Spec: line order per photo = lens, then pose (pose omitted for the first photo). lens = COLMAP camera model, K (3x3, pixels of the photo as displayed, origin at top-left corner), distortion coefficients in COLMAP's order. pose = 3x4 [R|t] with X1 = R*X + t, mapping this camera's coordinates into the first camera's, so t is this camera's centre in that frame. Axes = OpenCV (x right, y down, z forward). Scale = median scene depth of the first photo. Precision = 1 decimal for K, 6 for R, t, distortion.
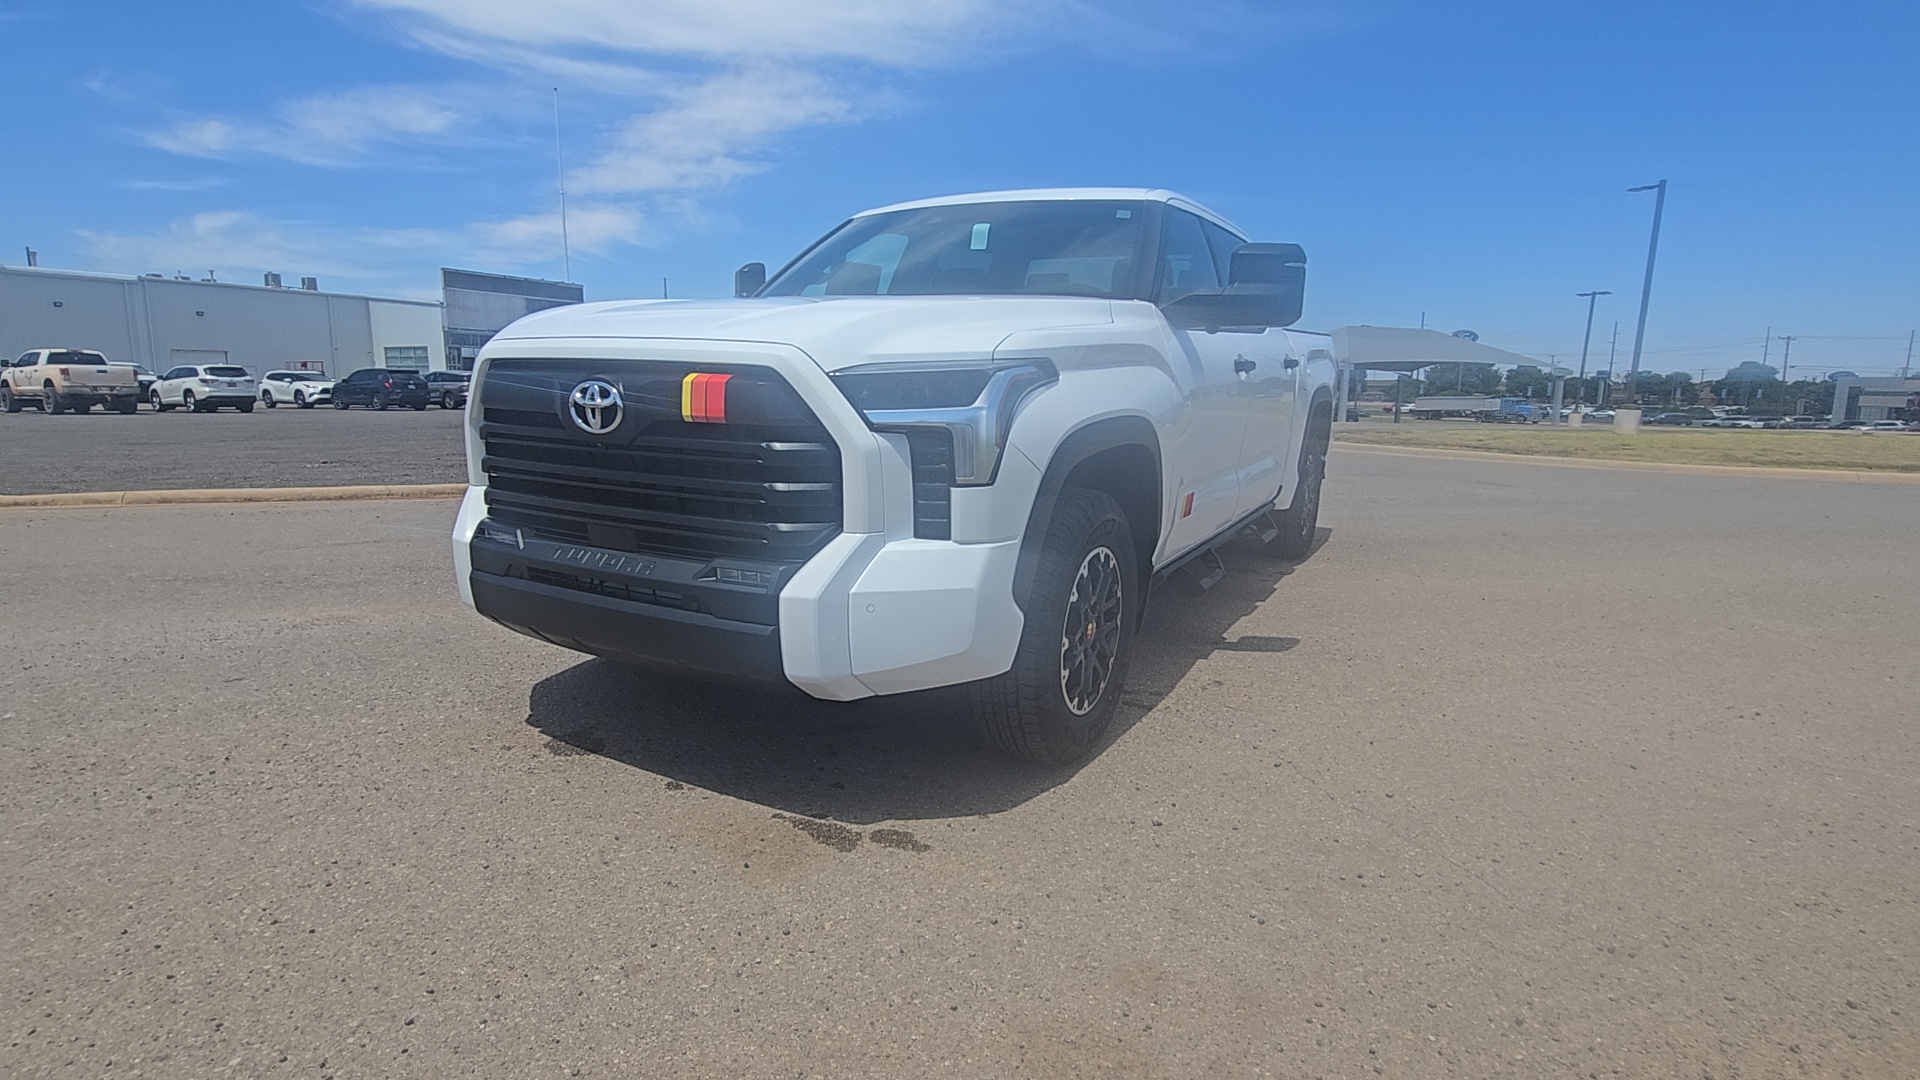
lens RADIAL K [[964.5, 0, 959.8], [0, 964.5, 550.3], [0, 0, 1]] dist [-0.001274, 0.000000]
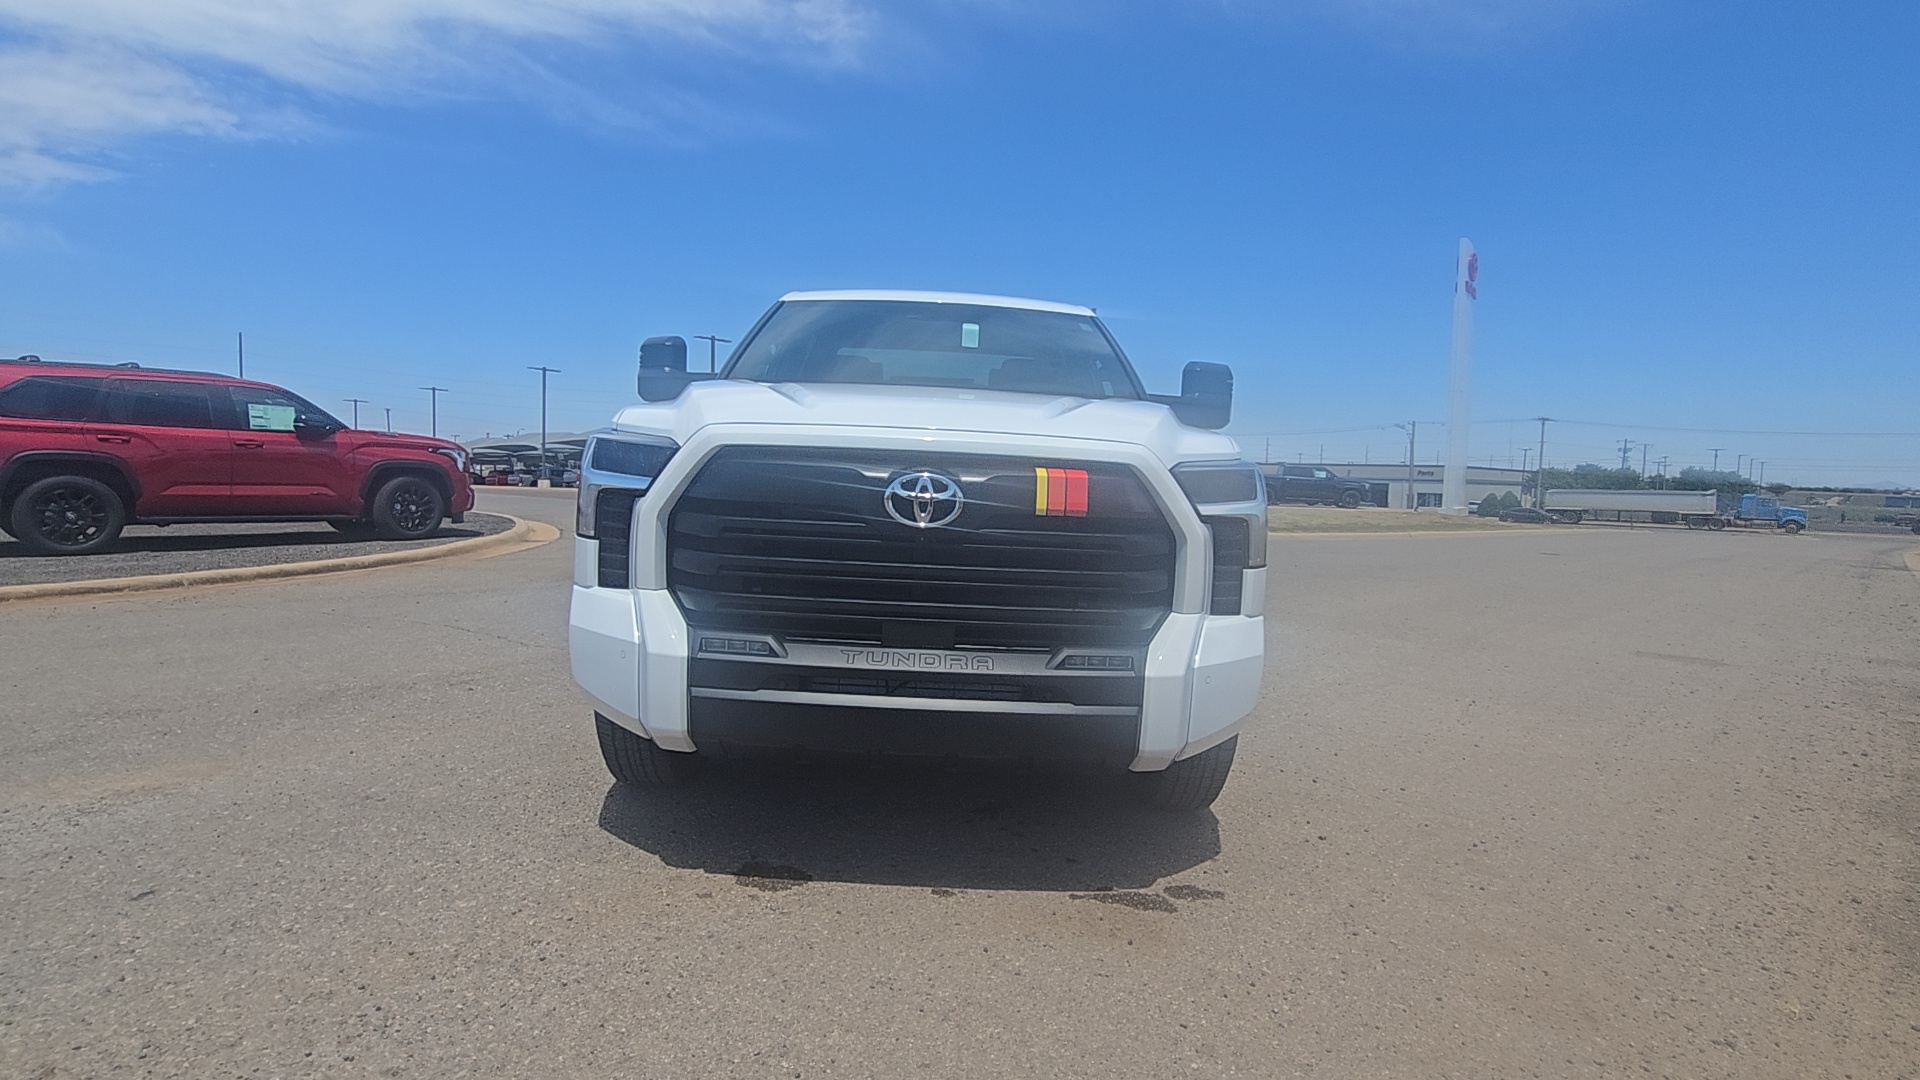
lens RADIAL K [[959.4, 0, 960.3], [0, 959.4, 553.4], [0, 0, 1]] dist [-0.001616, 0.000443]
pose [[0.865256, -0.031426, 0.500344, -0.660348], [0.067019, 0.996326, -0.053318, -0.033762], [-0.496830, 0.079667, 0.864184, 0.129501]]
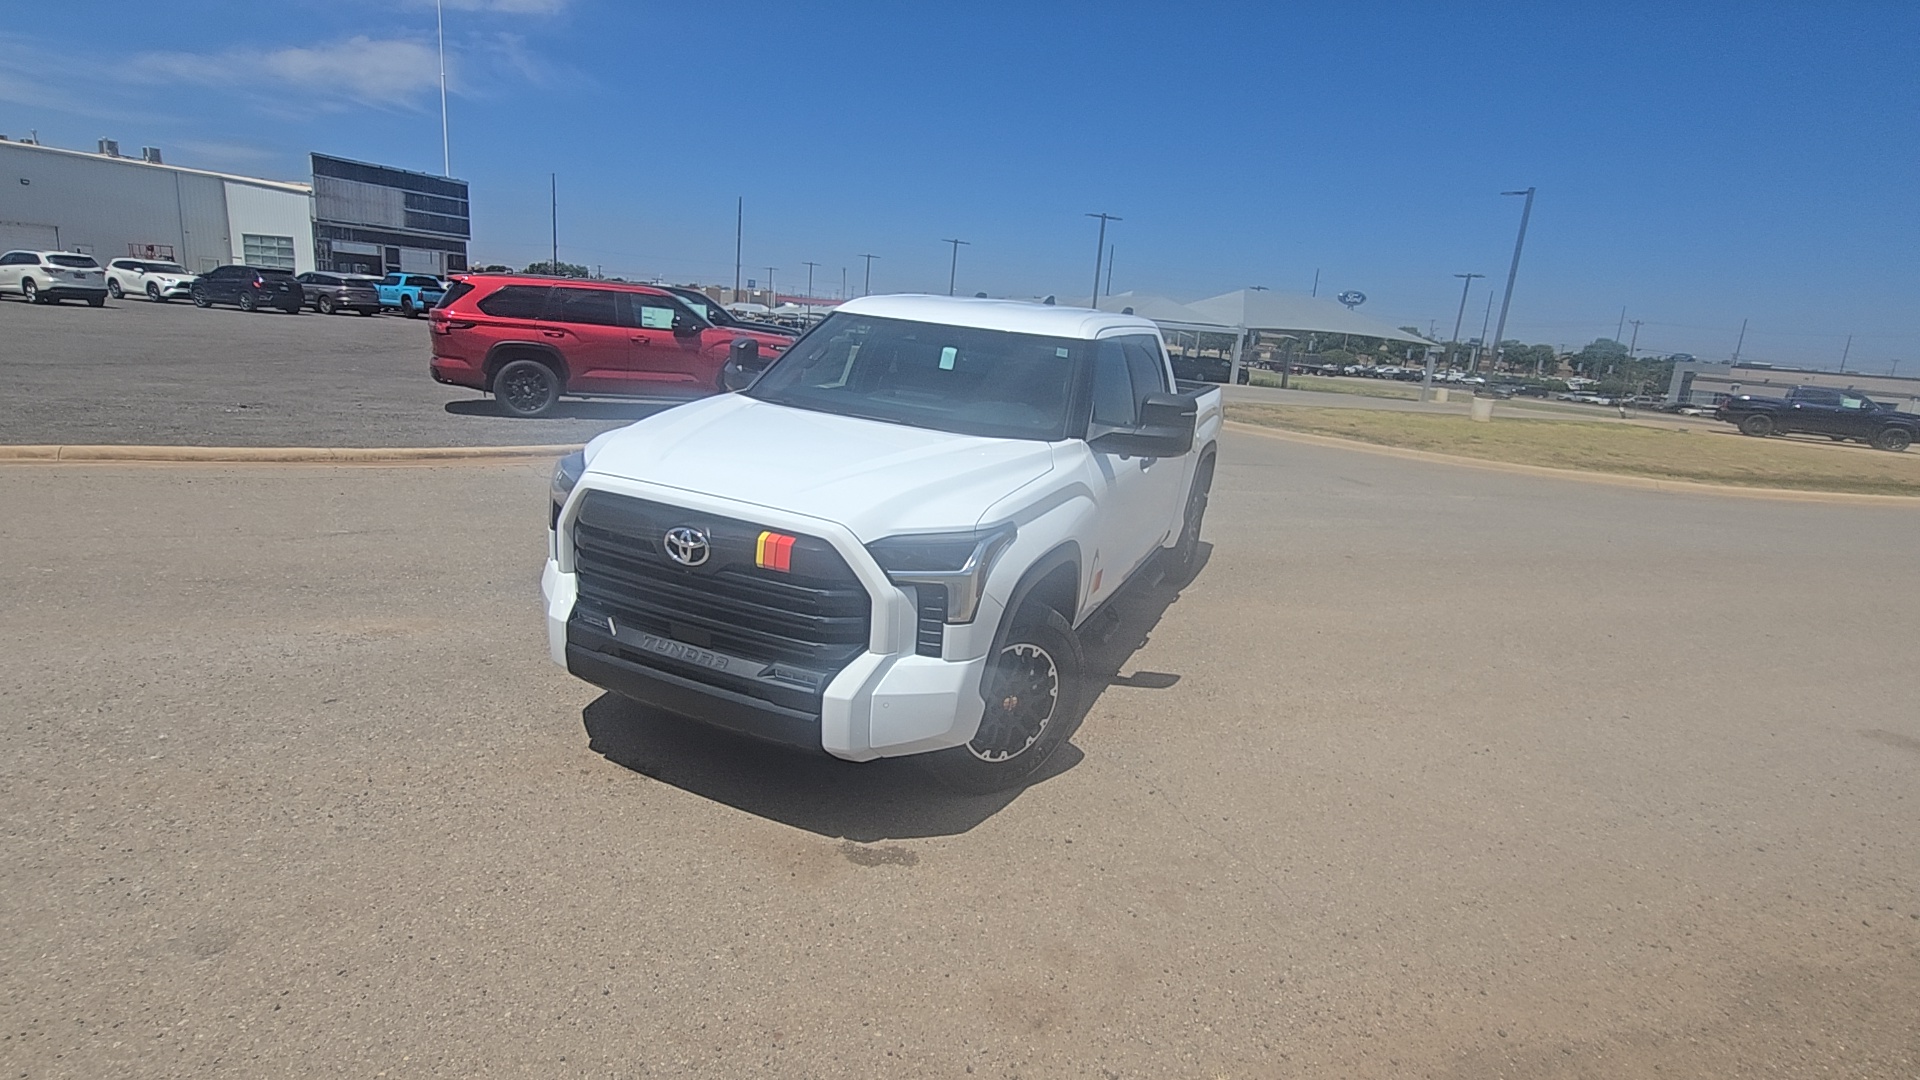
lens RADIAL K [[964.5, 0, 961.5], [0, 964.5, 559.5], [0, 0, 1]] dist [-0.000703, 0.000502]
pose [[0.992581, 0.042358, 0.113971, -0.116514], [-0.051760, 0.995382, 0.080842, -0.208380], [-0.110021, -0.086141, 0.990189, -0.322380]]
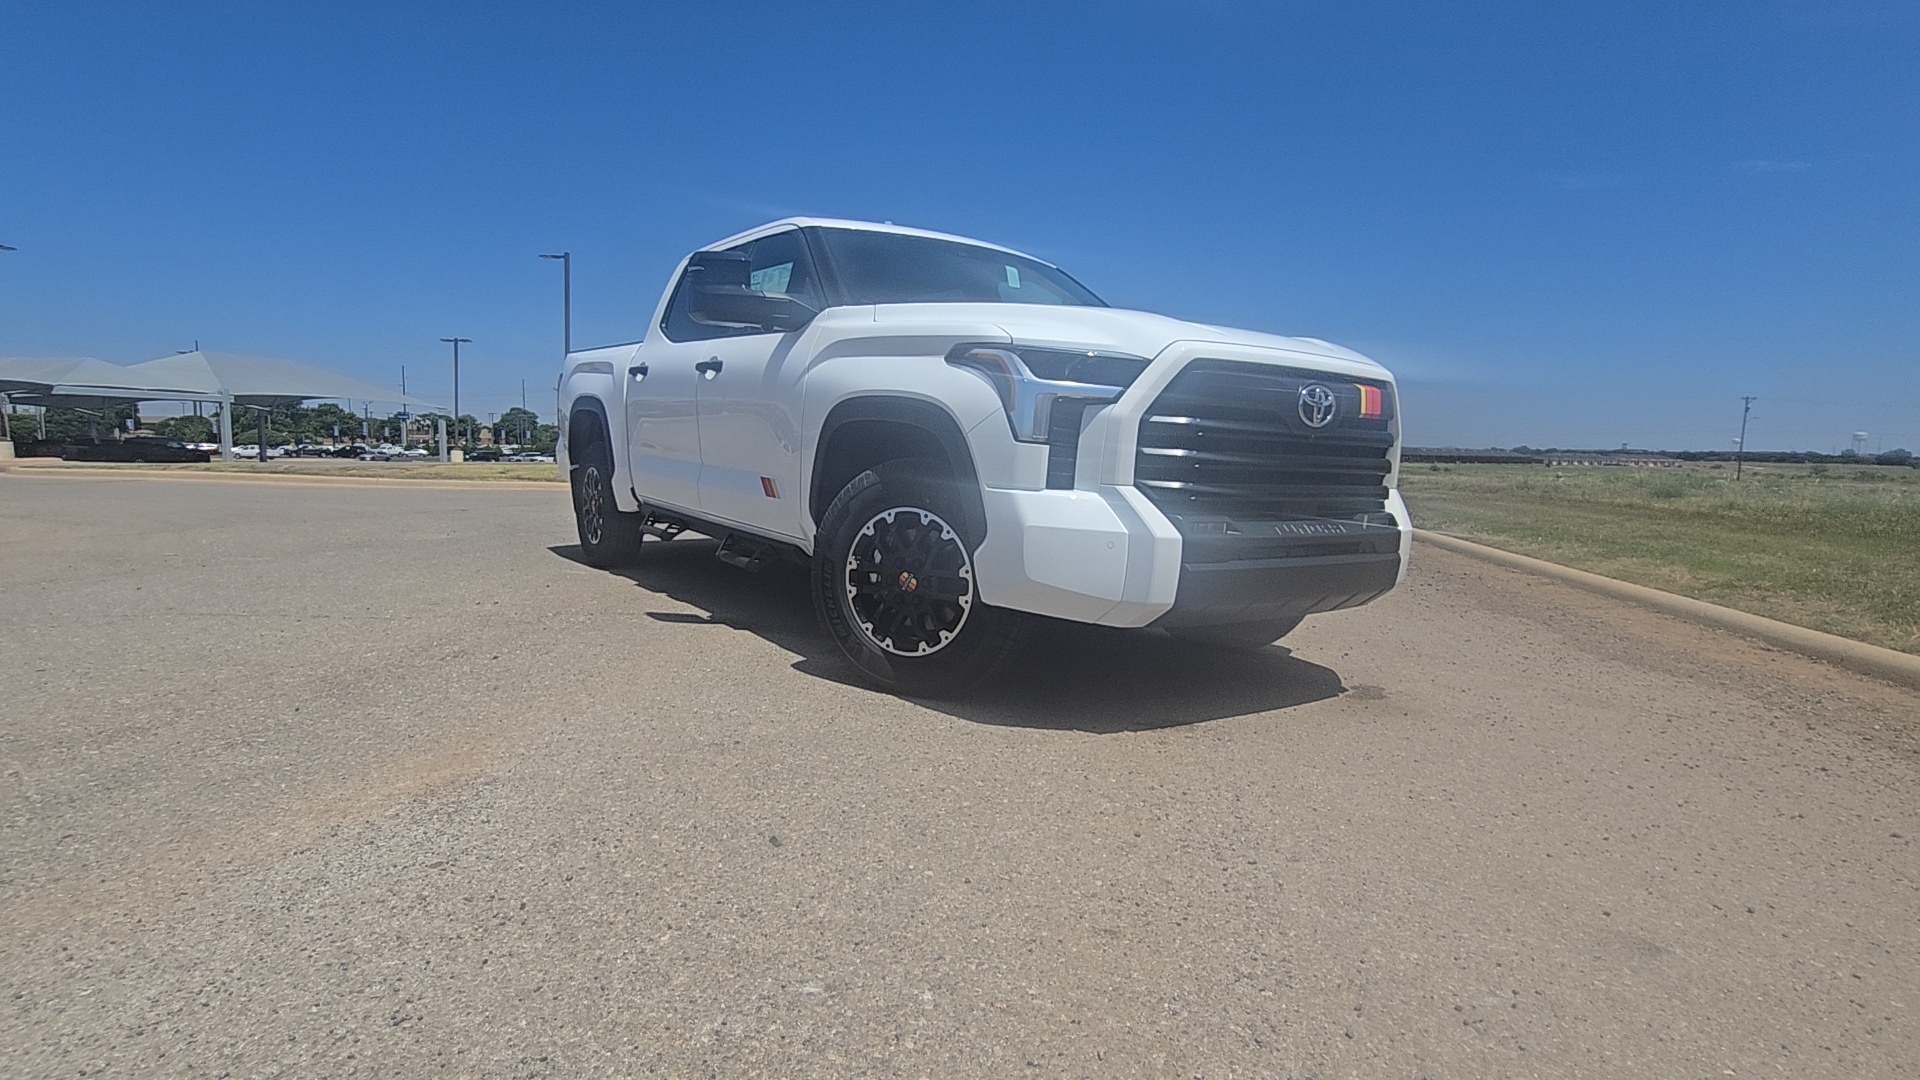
lens RADIAL K [[959.4, 0, 960.3], [0, 959.4, 553.4], [0, 0, 1]] dist [-0.001616, 0.000443]
pose [[0.441083, -0.103154, 0.891518, -1.378342], [0.135942, 0.989590, 0.047243, -0.064224], [-0.887111, 0.100357, 0.450514, 0.694437]]
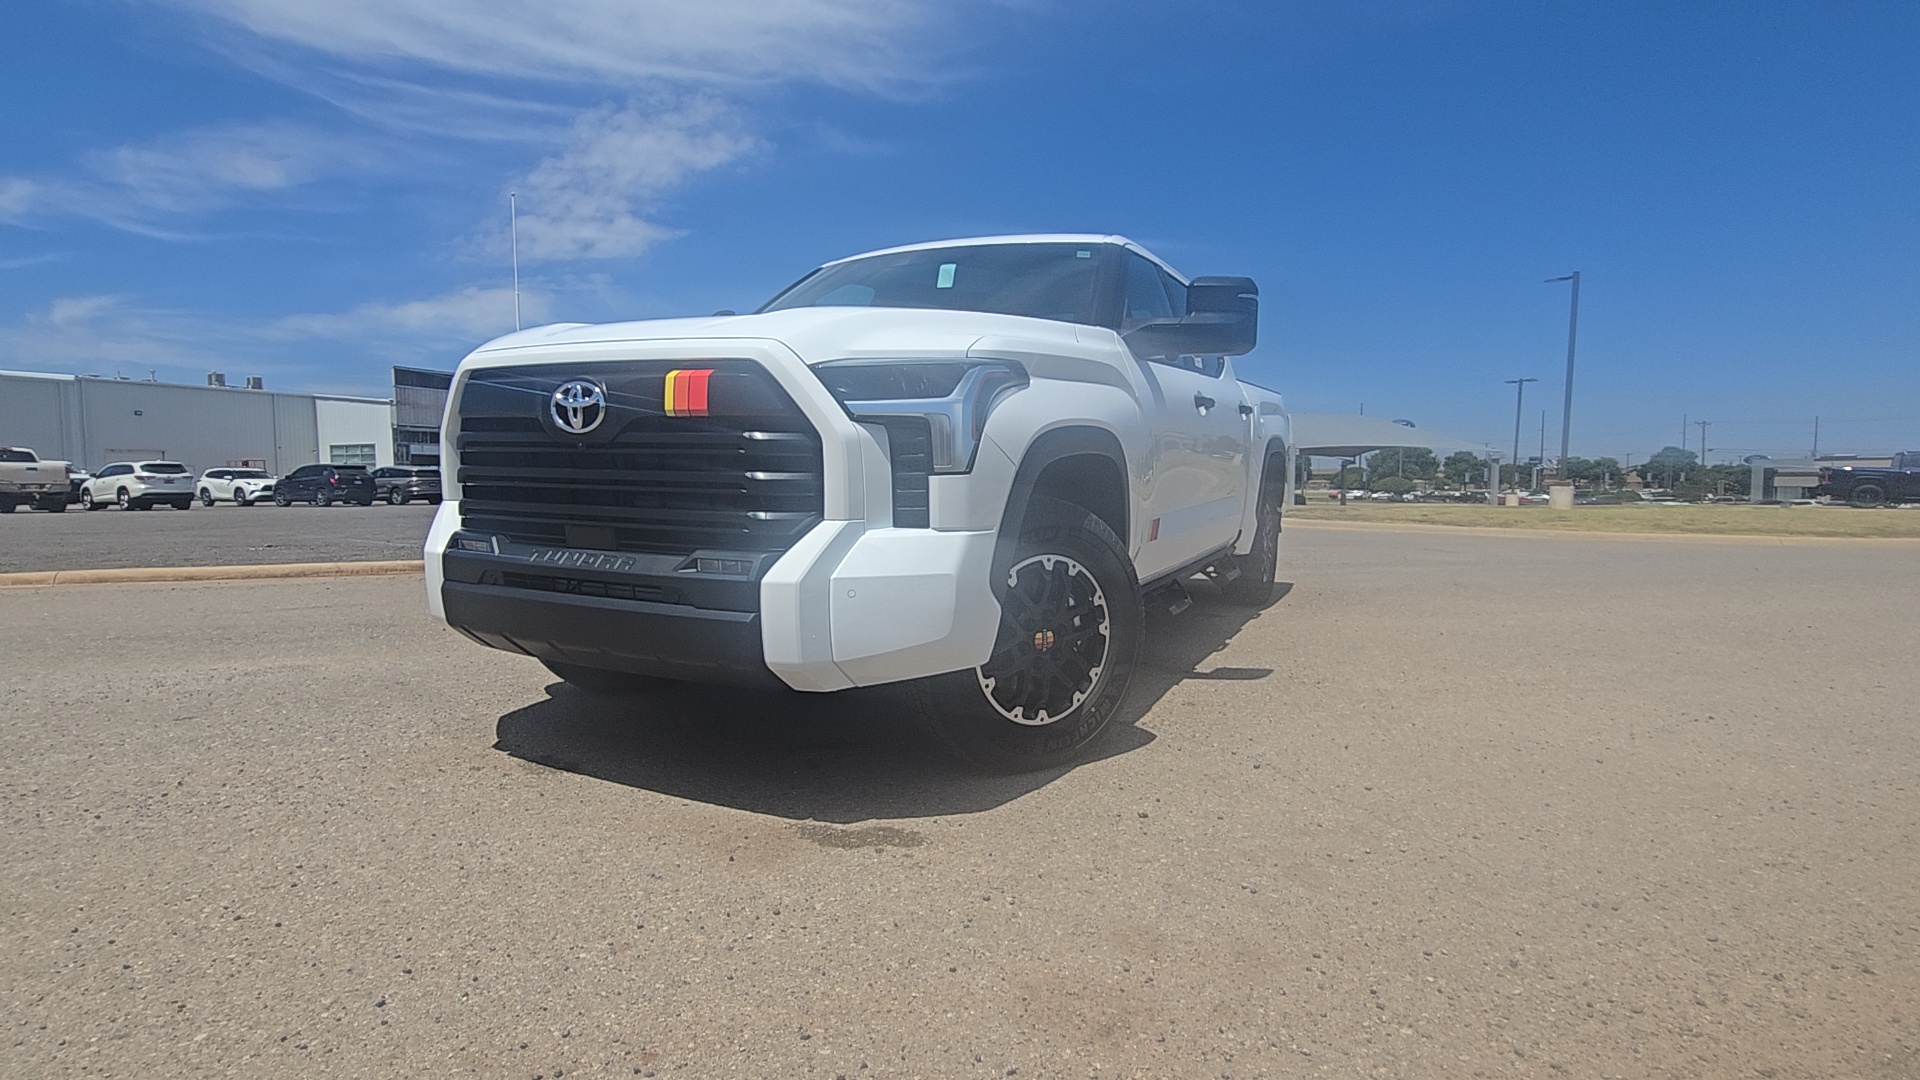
lens RADIAL K [[966.8, 0, 959.7], [0, 966.8, 564.8], [0, 0, 1]] dist [-0.000710, -0.000535]
pose [[0.998835, -0.017624, 0.044922, -0.021540], [0.021222, 0.996496, -0.080905, 0.085344], [-0.043339, 0.081764, 0.995709, -0.009026]]
